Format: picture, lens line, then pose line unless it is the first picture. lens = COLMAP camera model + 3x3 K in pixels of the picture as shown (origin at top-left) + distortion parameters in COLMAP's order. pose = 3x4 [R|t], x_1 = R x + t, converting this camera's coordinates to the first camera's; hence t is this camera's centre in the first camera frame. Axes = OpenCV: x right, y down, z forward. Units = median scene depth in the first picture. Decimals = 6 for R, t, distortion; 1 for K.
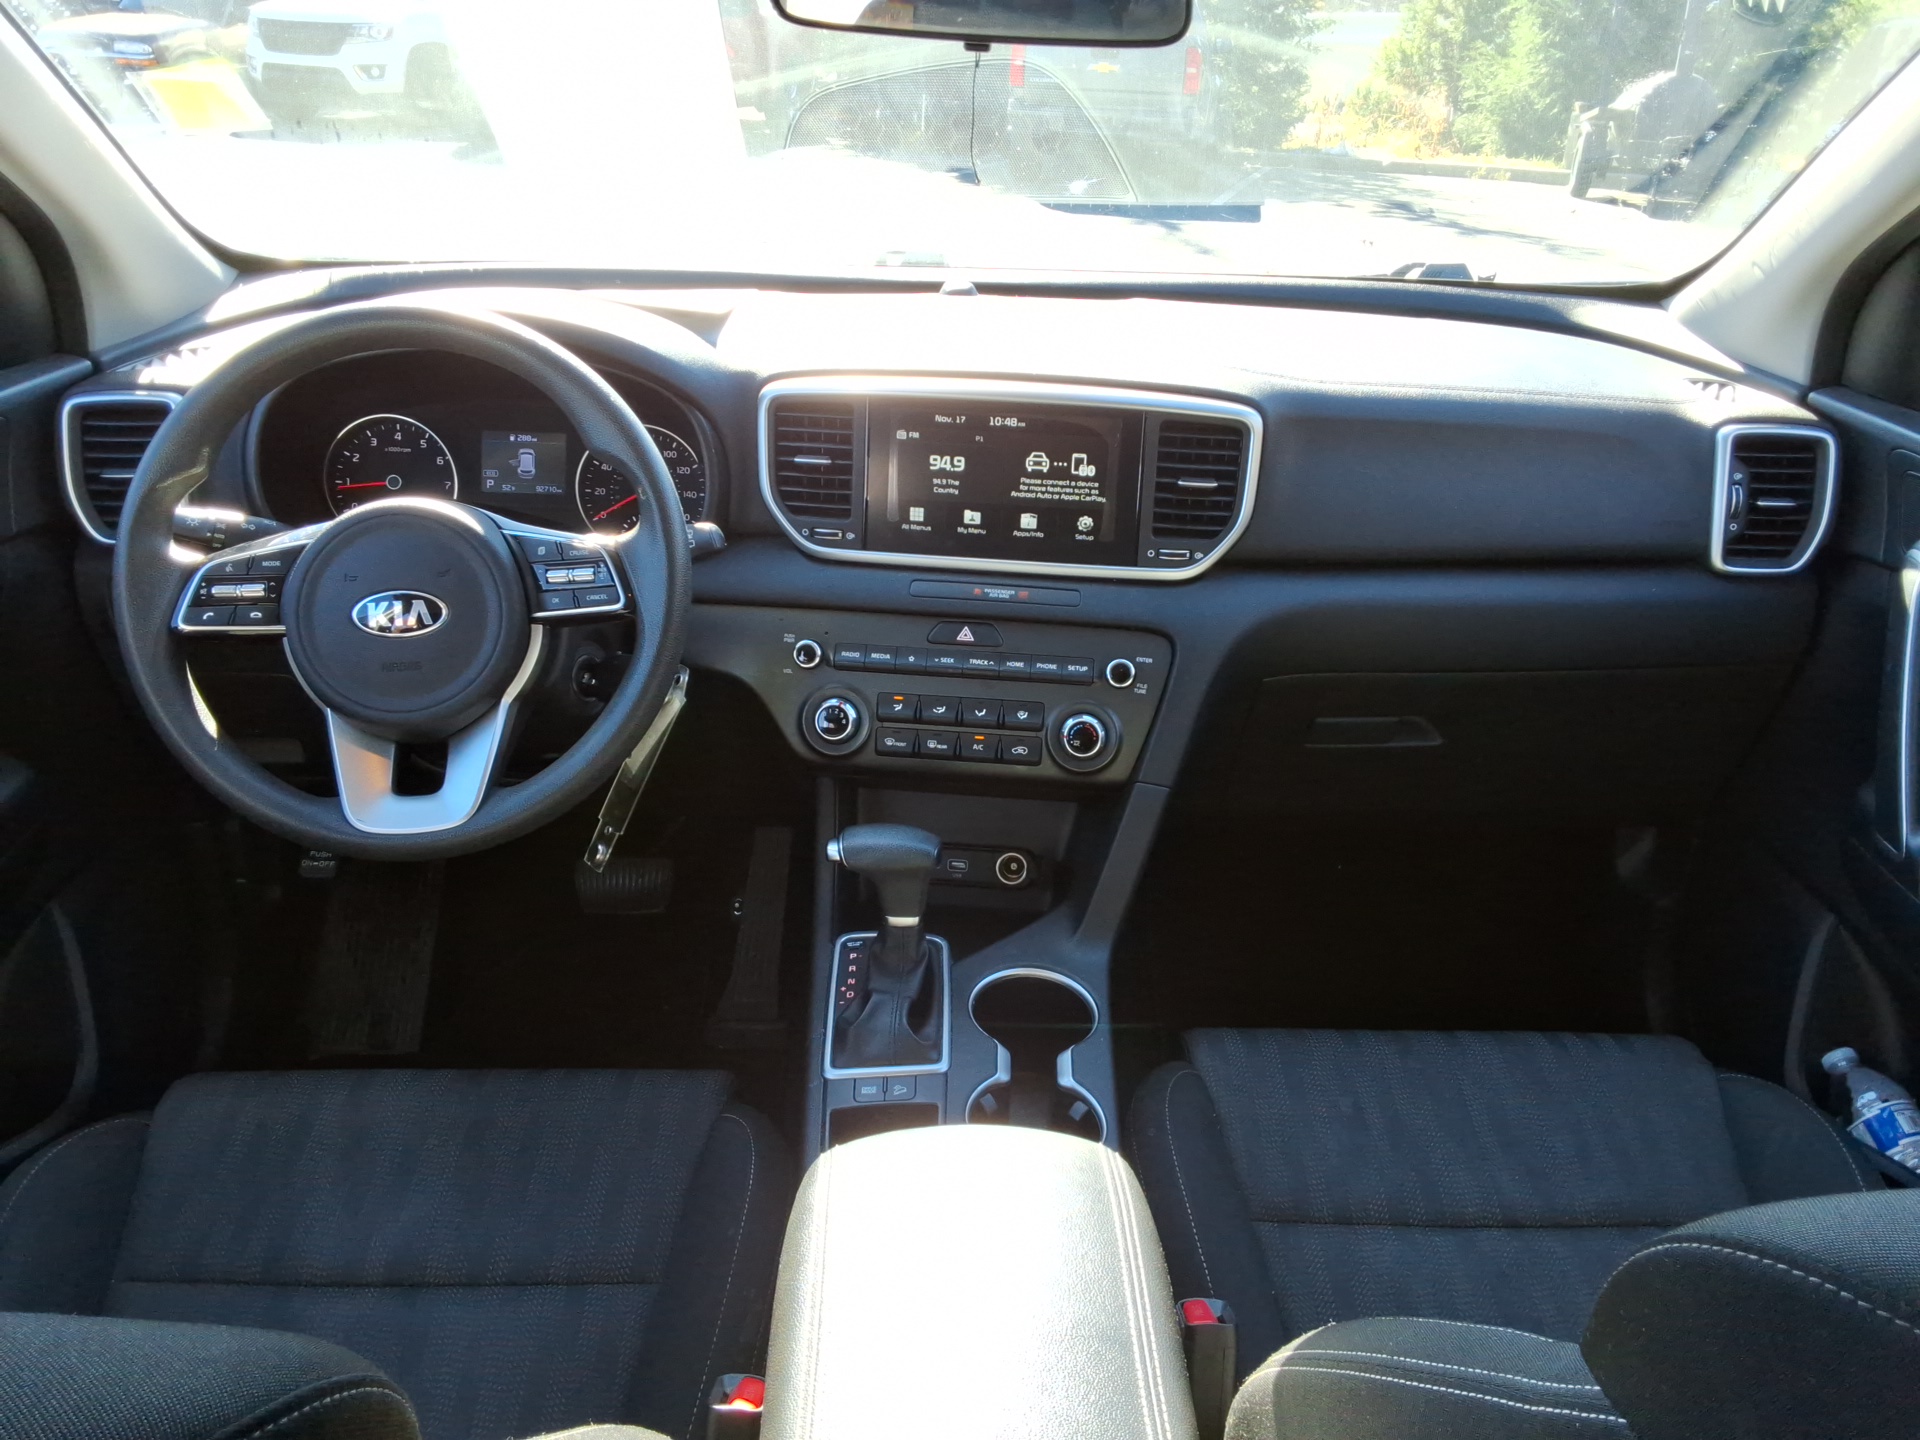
lens RADIAL K [[1529.6, 0, 976.3], [0, 1529.6, 707.6], [0, 0, 1]] dist [0.119016, -0.196468]
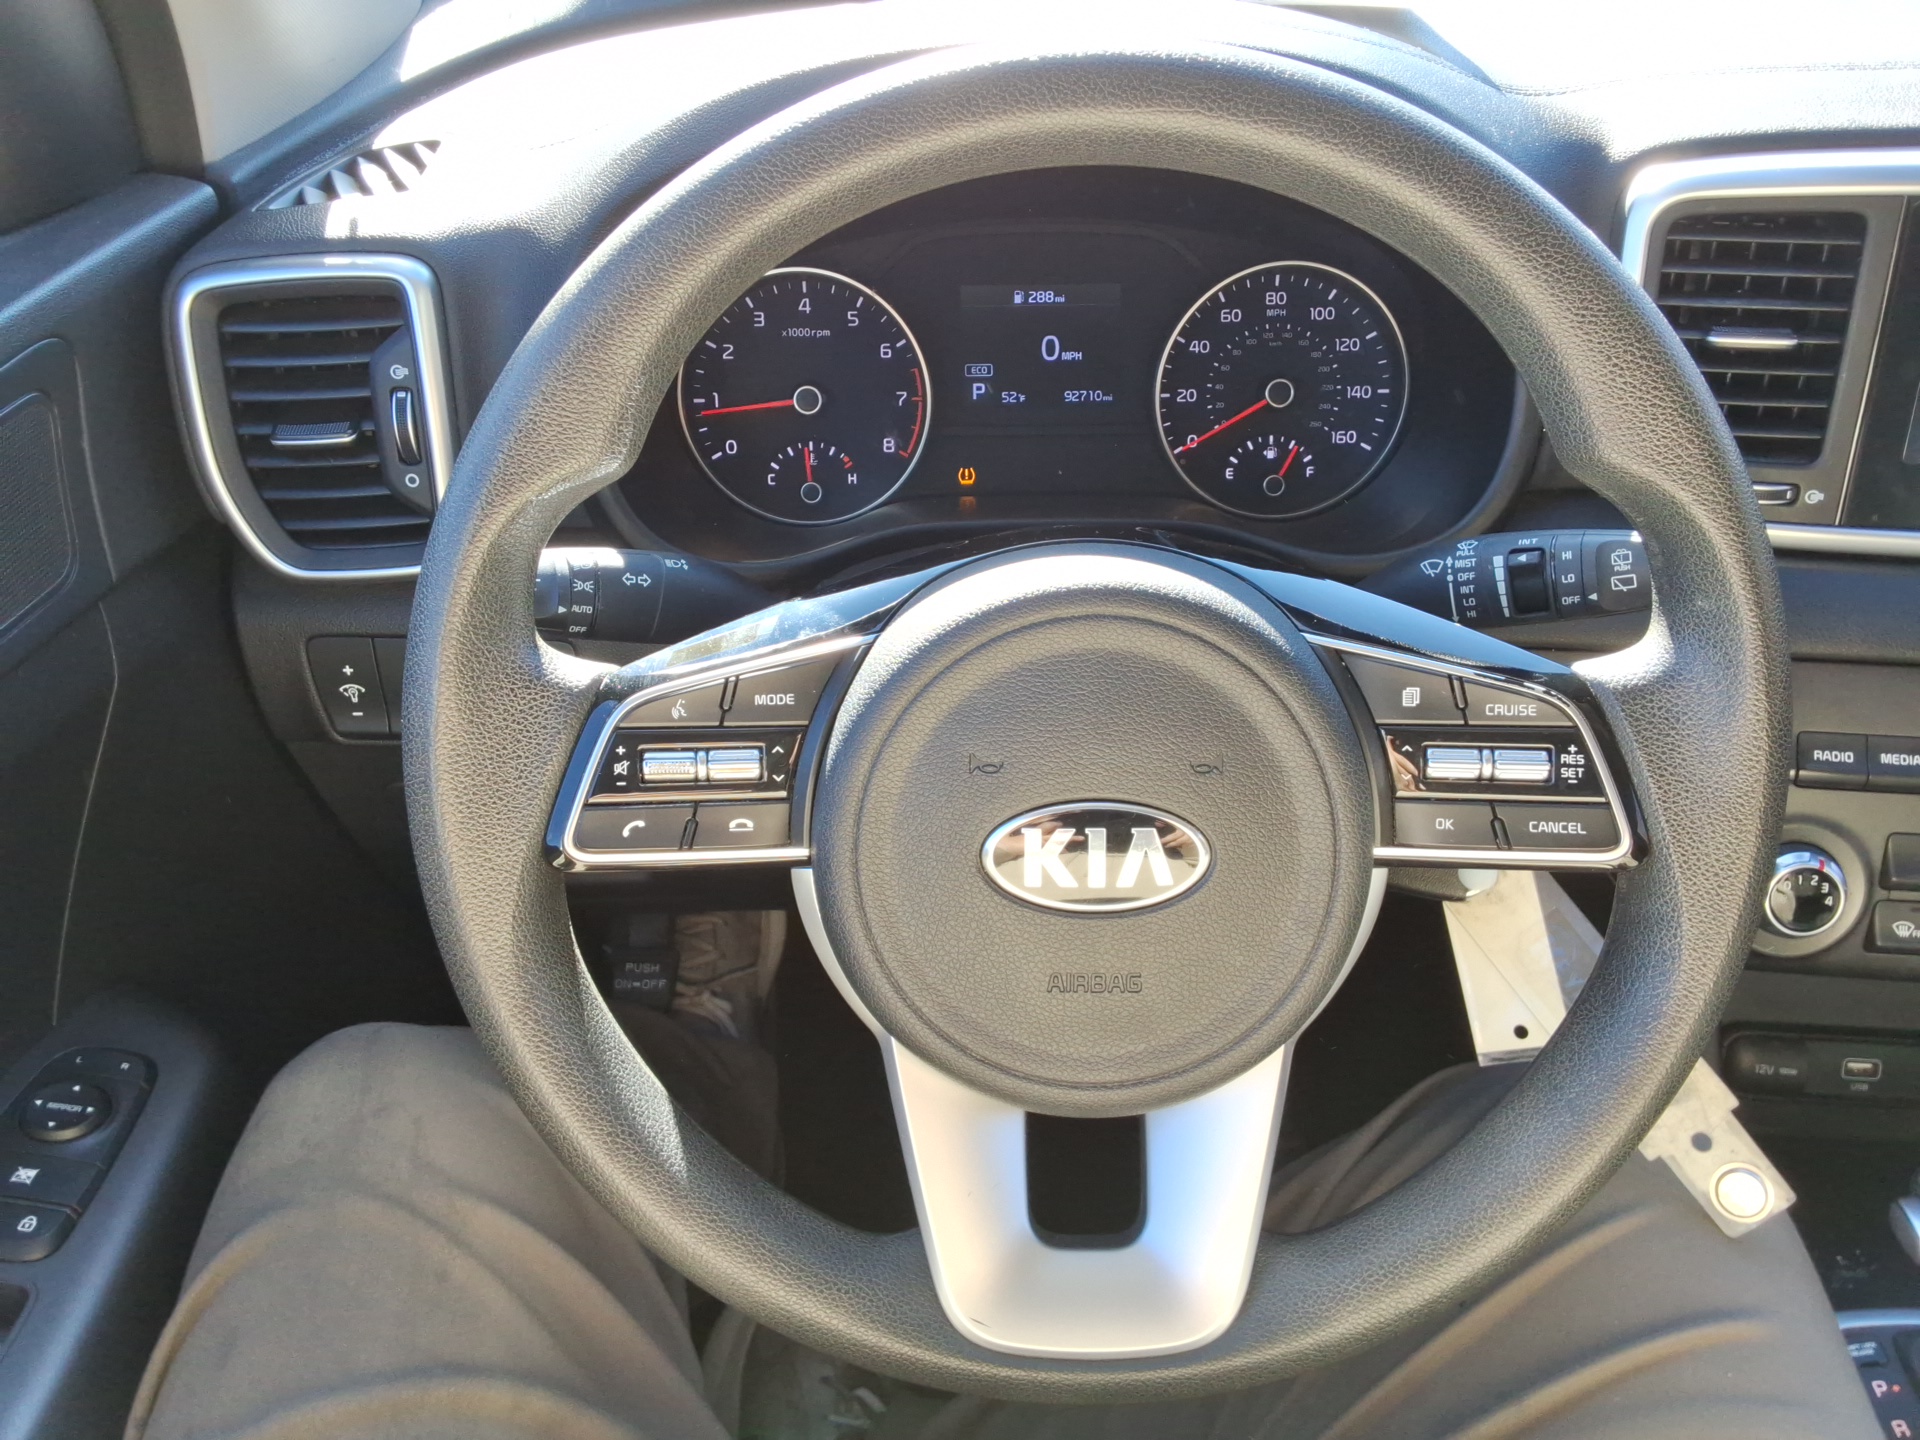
lens RADIAL K [[1529.6, 0, 976.3], [0, 1529.6, 707.6], [0, 0, 1]] dist [0.119016, -0.196468]
pose [[0.998860, -0.031918, -0.035488, -0.329560], [0.037832, 0.982767, 0.180934, -0.146678], [0.029102, -0.182070, 0.982855, 0.516157]]
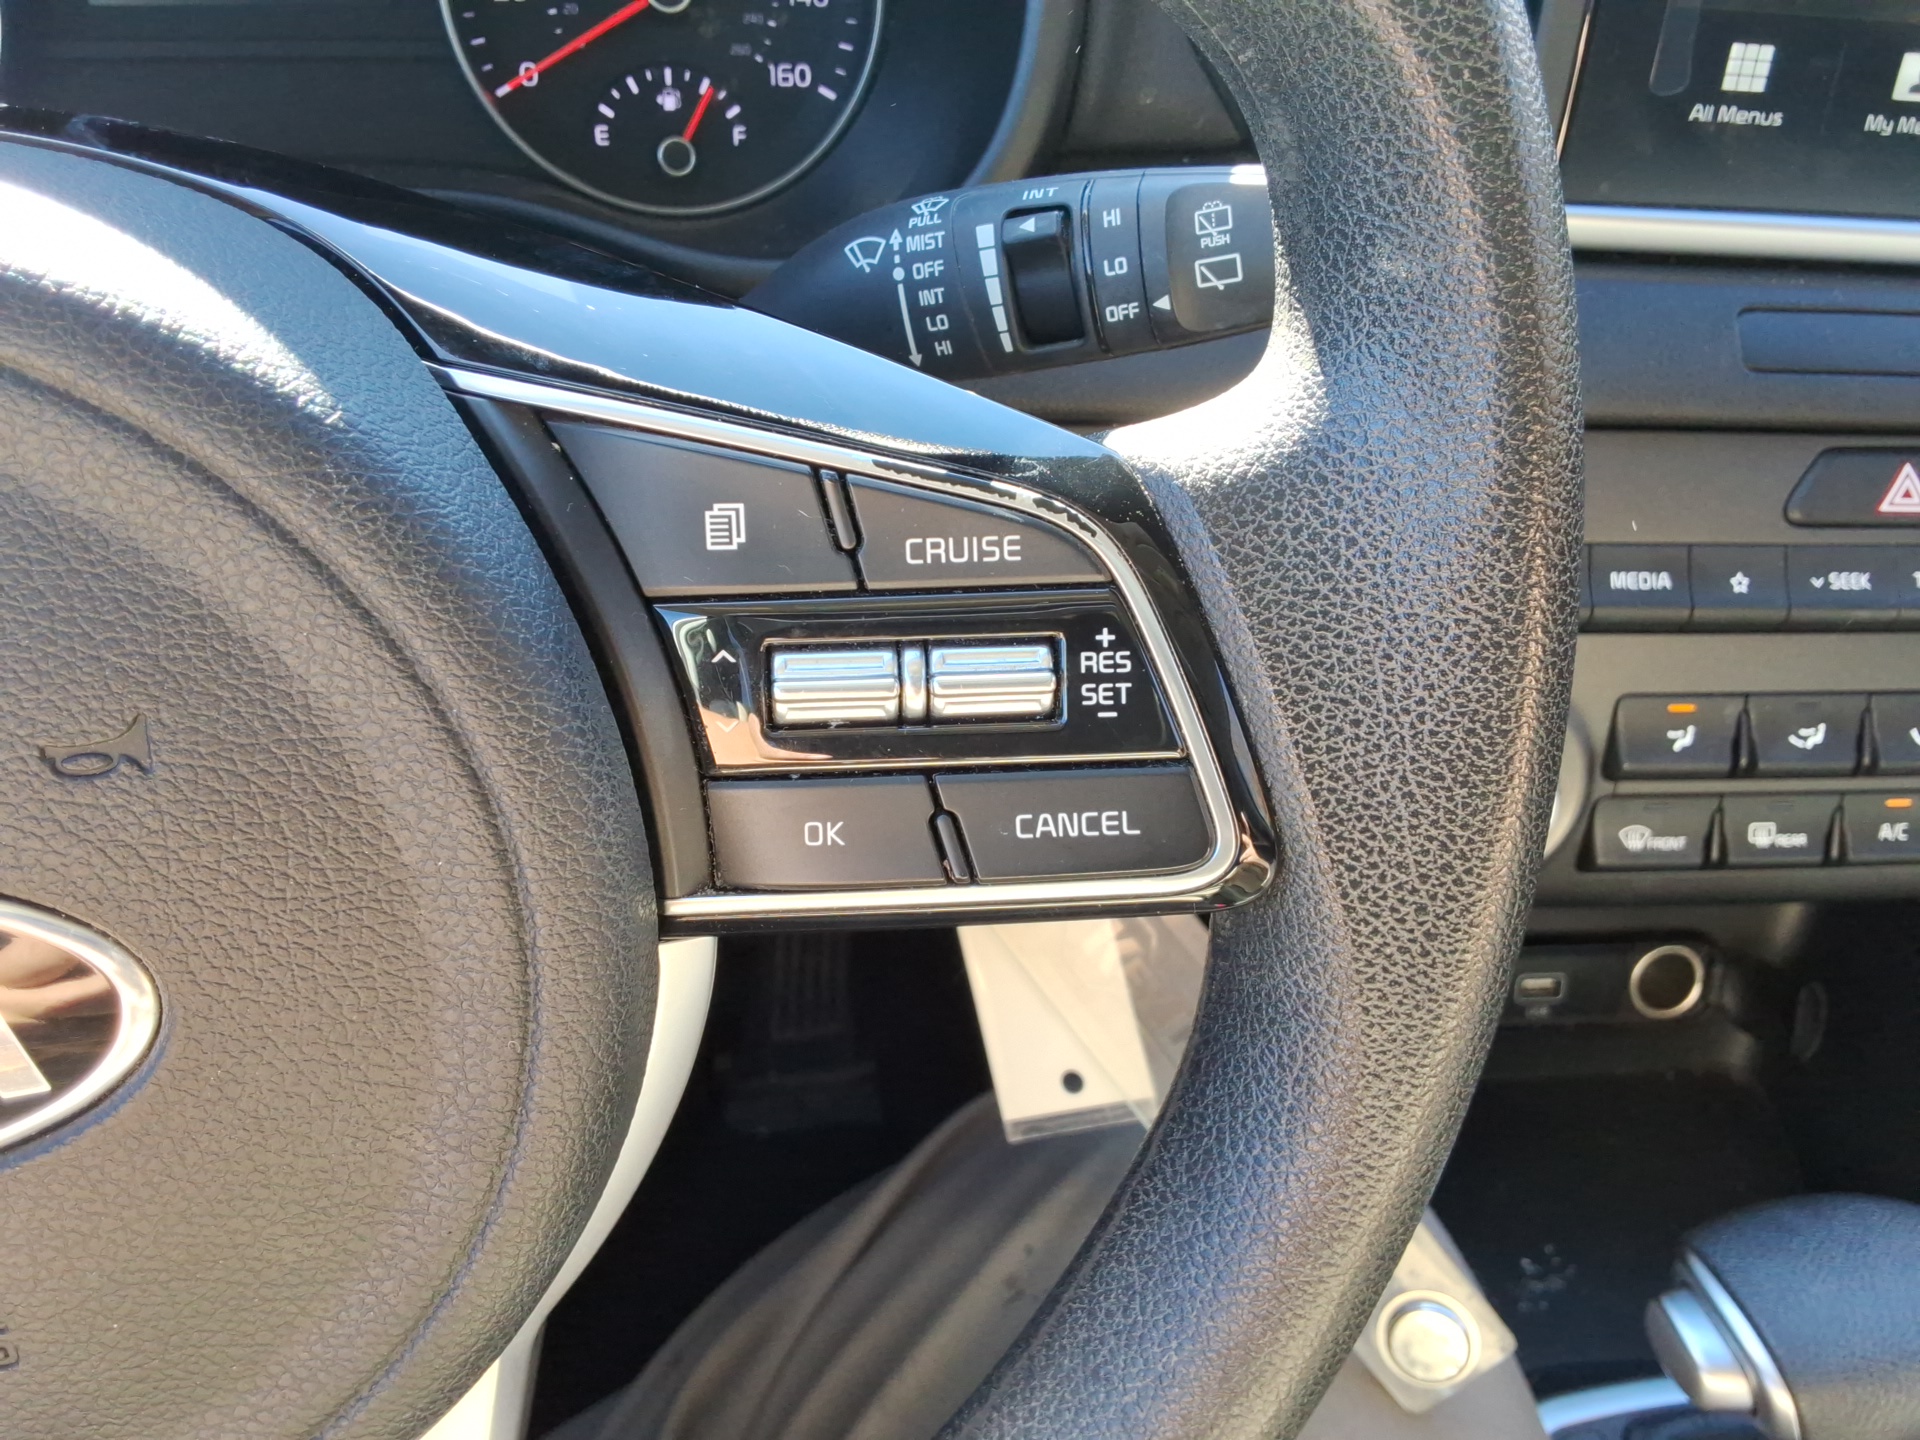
lens RADIAL K [[1556.4, 0, 972.0], [0, 1556.4, 706.5], [0, 0, 1]] dist [0.132838, -0.237060]
pose [[0.978755, -0.095007, 0.181691, -0.247927], [0.035991, 0.952013, 0.303934, -0.108342], [-0.201848, -0.290938, 0.935207, 0.724073]]
